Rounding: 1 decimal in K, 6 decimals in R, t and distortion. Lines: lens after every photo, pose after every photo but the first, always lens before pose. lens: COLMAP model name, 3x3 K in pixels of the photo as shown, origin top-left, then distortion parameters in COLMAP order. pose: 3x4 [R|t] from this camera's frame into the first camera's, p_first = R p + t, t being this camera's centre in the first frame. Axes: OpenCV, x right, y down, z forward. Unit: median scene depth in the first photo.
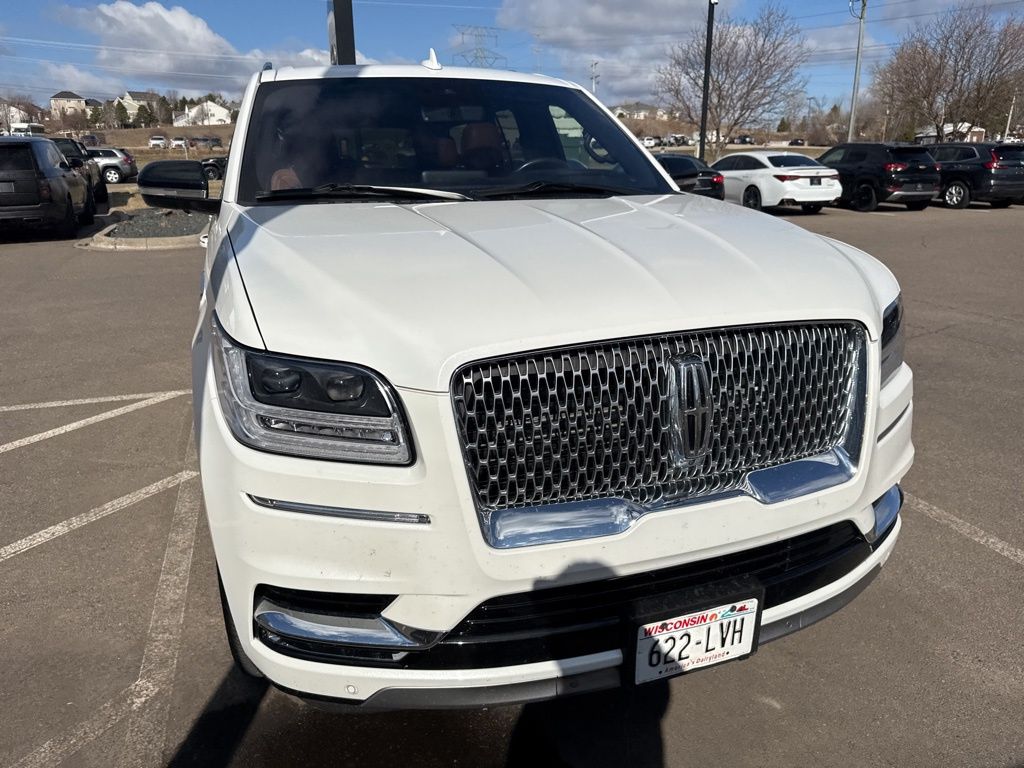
lens RADIAL K [[727.9, 0, 518.8], [0, 727.9, 383.6], [0, 0, 1]] dist [0.016926, -0.016190]
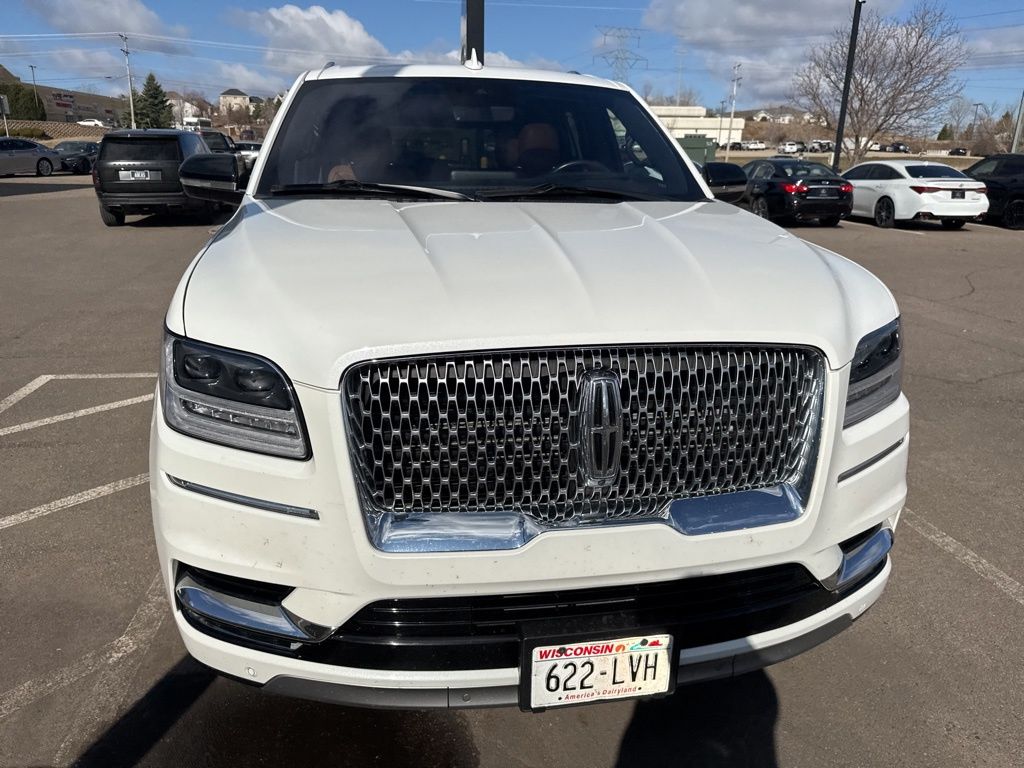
lens RADIAL K [[727.9, 0, 519.2], [0, 727.9, 385.2], [0, 0, 1]] dist [0.016926, -0.016190]
pose [[0.984413, 0.074593, -0.159271, 0.153023], [-0.074549, 0.997198, 0.006265, -0.009705], [0.159292, 0.005706, 0.987215, 0.024778]]
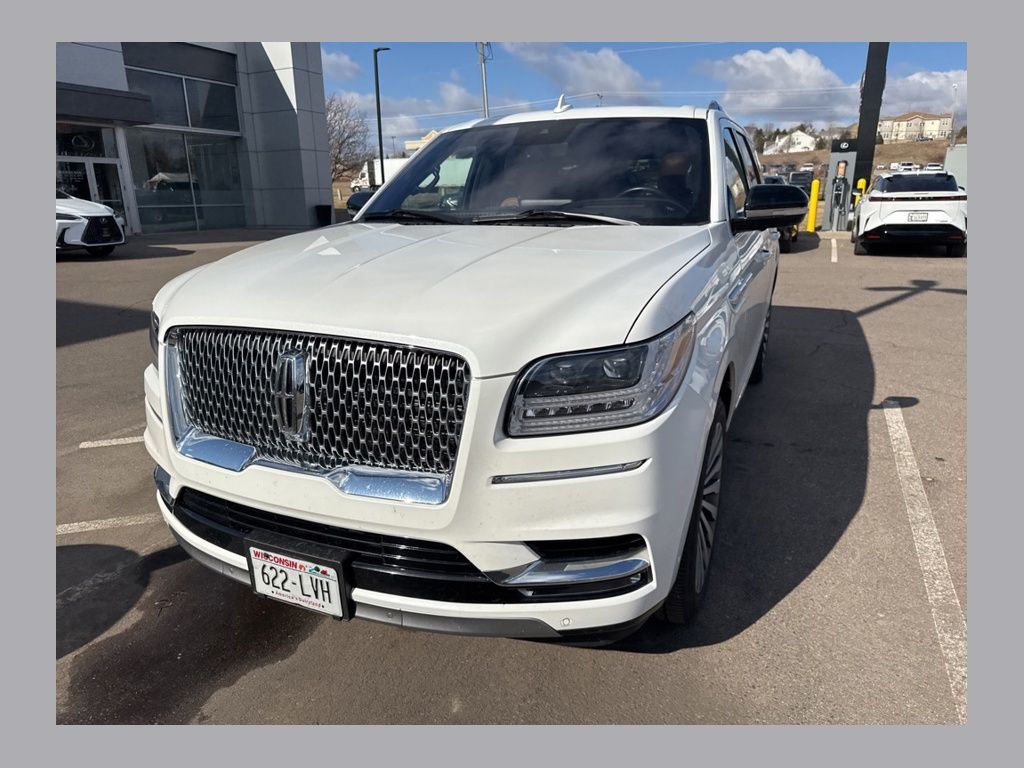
lens RADIAL K [[651.4, 0, 519.6], [0, 651.4, 383.6], [0, 0, 1]] dist [0.002699, -0.004372]
pose [[0.718110, 0.199143, -0.666829, 0.698515], [-0.198450, 0.976998, 0.078062, -0.081960], [0.667036, 0.076275, 0.741111, 0.237908]]
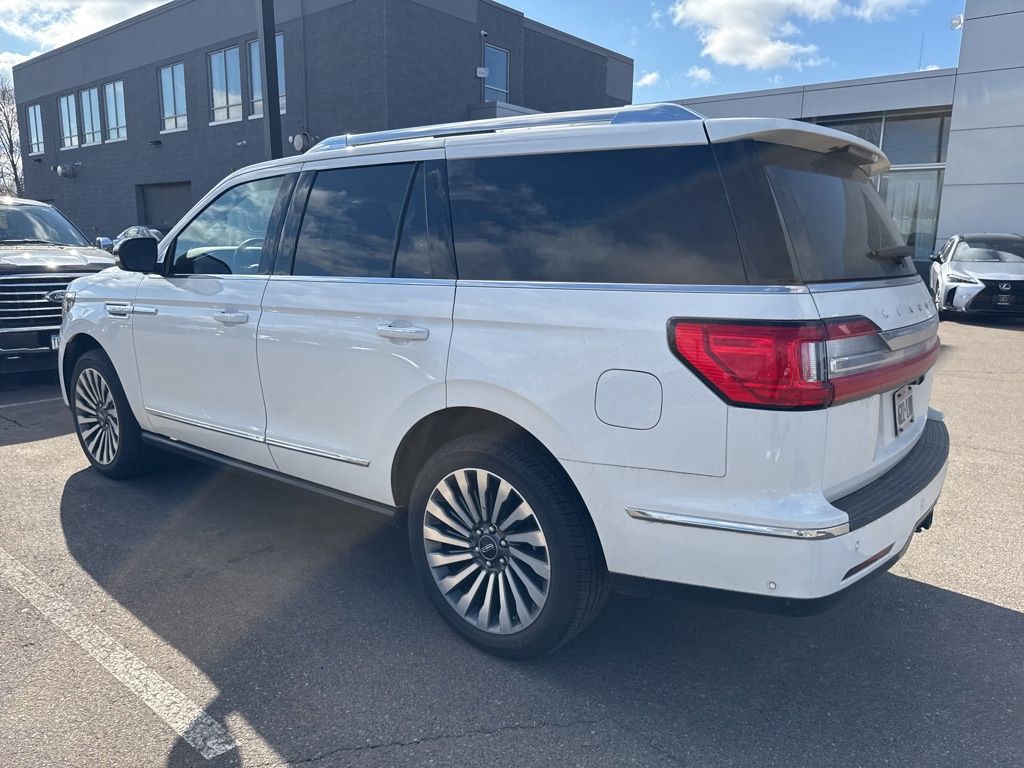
lens RADIAL K [[727.9, 0, 507.5], [0, 727.9, 374.4], [0, 0, 1]] dist [0.016926, -0.016190]
pose [[-0.858988, 0.088490, -0.504291, 0.374193], [-0.155722, 0.893135, 0.421972, -0.822557], [0.487741, 0.440998, -0.753412, 2.655683]]
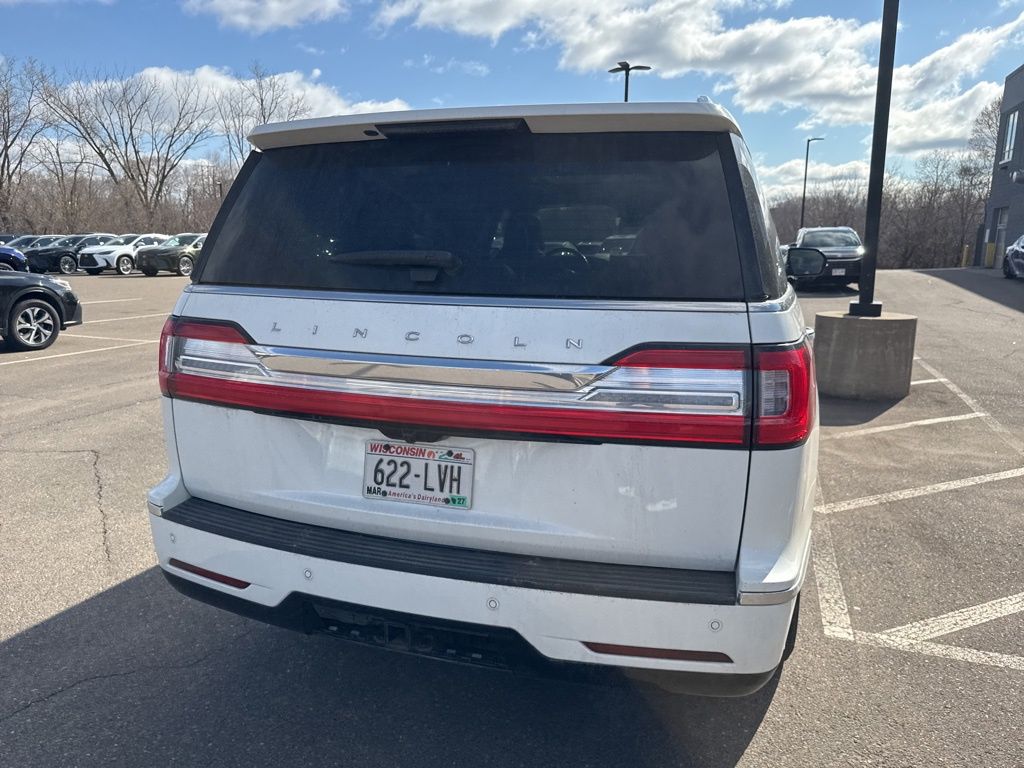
lens RADIAL K [[727.9, 0, 512.7], [0, 727.9, 375.3], [0, 0, 1]] dist [0.016926, -0.016190]
pose [[-0.776333, -0.108329, 0.620945, -0.996355], [0.187288, 0.900986, 0.391341, -0.798067], [-0.601856, 0.420106, -0.679176, 2.585467]]
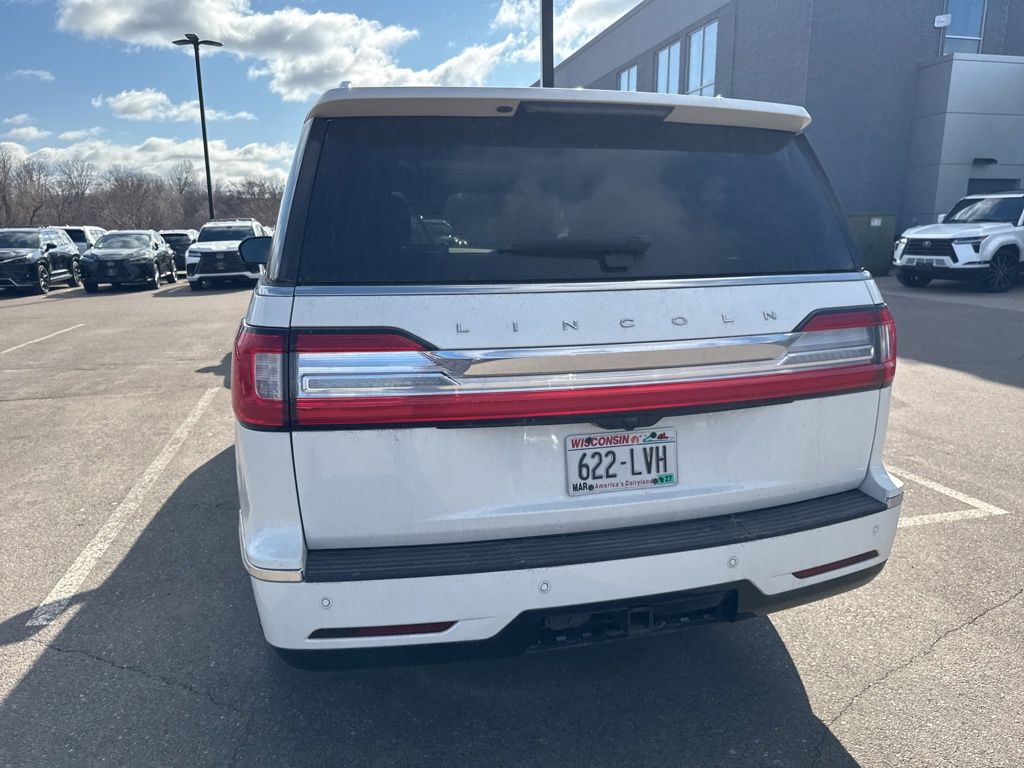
lens RADIAL K [[727.9, 0, 512.9], [0, 727.9, 384.2], [0, 0, 1]] dist [0.016926, -0.016190]
pose [[-0.994652, -0.002945, 0.103246, -0.495000], [0.047445, 0.874869, 0.482030, -0.859822], [-0.091746, 0.484350, -0.870050, 2.777948]]
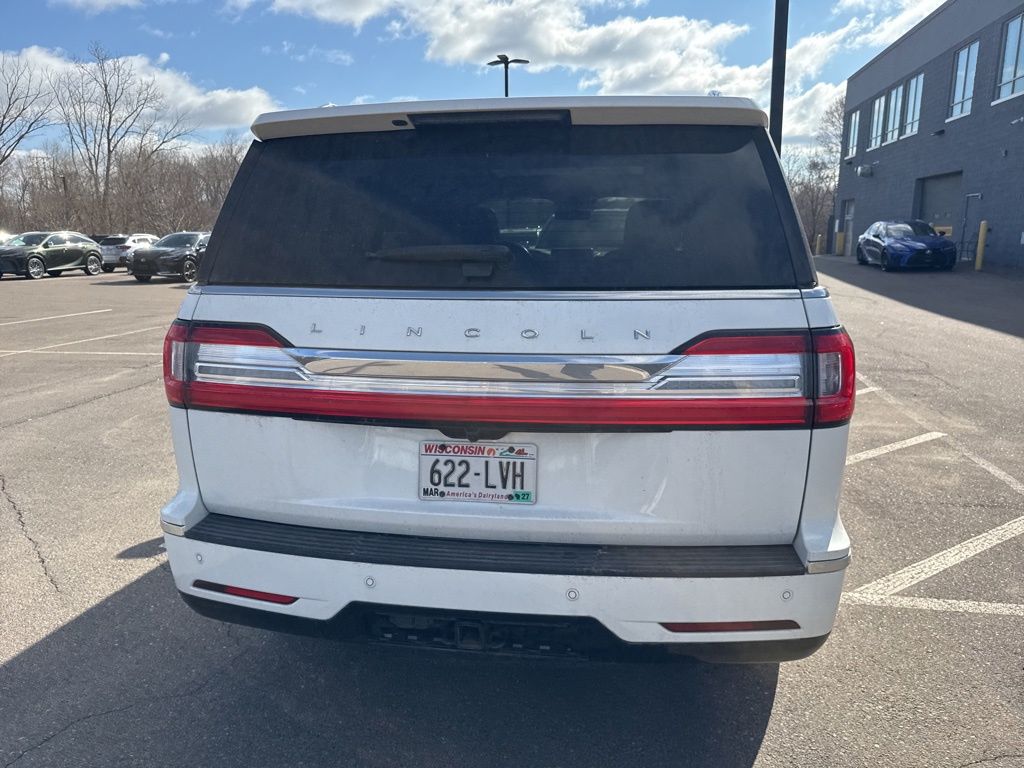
lens RADIAL K [[727.9, 0, 513.0], [0, 727.9, 386.2], [0, 0, 1]] dist [0.016926, -0.016190]
pose [[-0.870909, -0.084196, 0.484179, -0.865418], [0.158704, 0.884245, 0.439231, -0.824751], [-0.465114, 0.459371, -0.756734, 2.670239]]
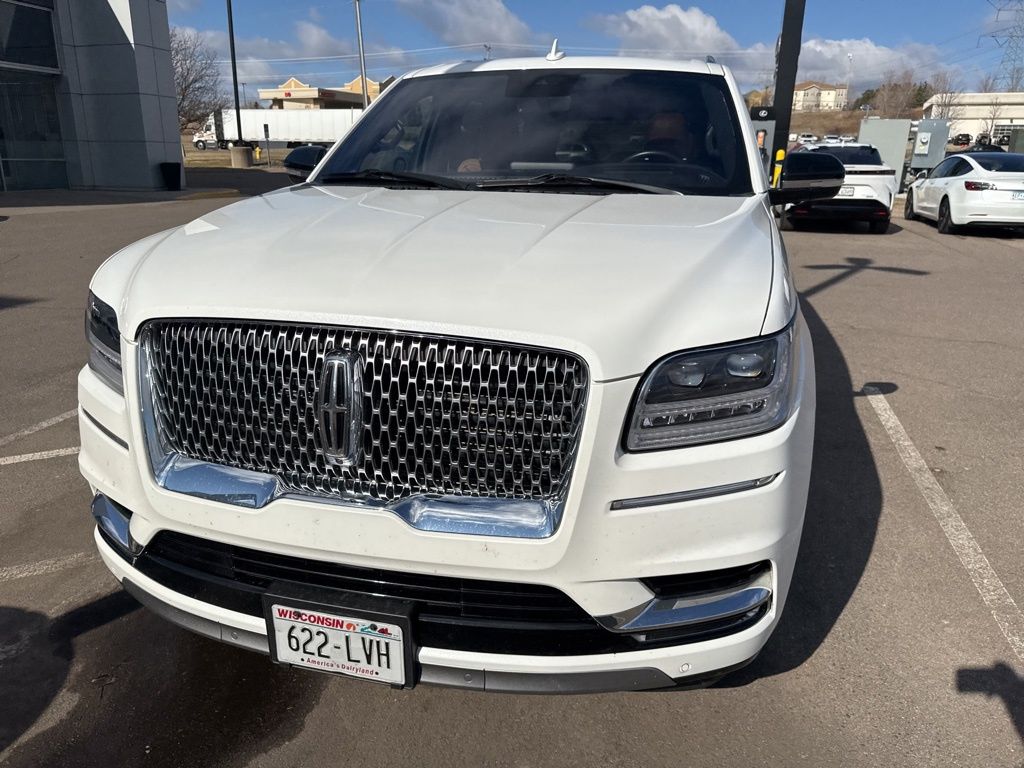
lens RADIAL K [[727.9, 0, 522.8], [0, 727.9, 387.4], [0, 0, 1]] dist [0.016926, -0.016190]
pose [[0.823388, 0.193847, -0.533344, 0.527599], [-0.187448, 0.980000, 0.066800, -0.056073], [0.535627, 0.044972, 0.843257, 0.172680]]
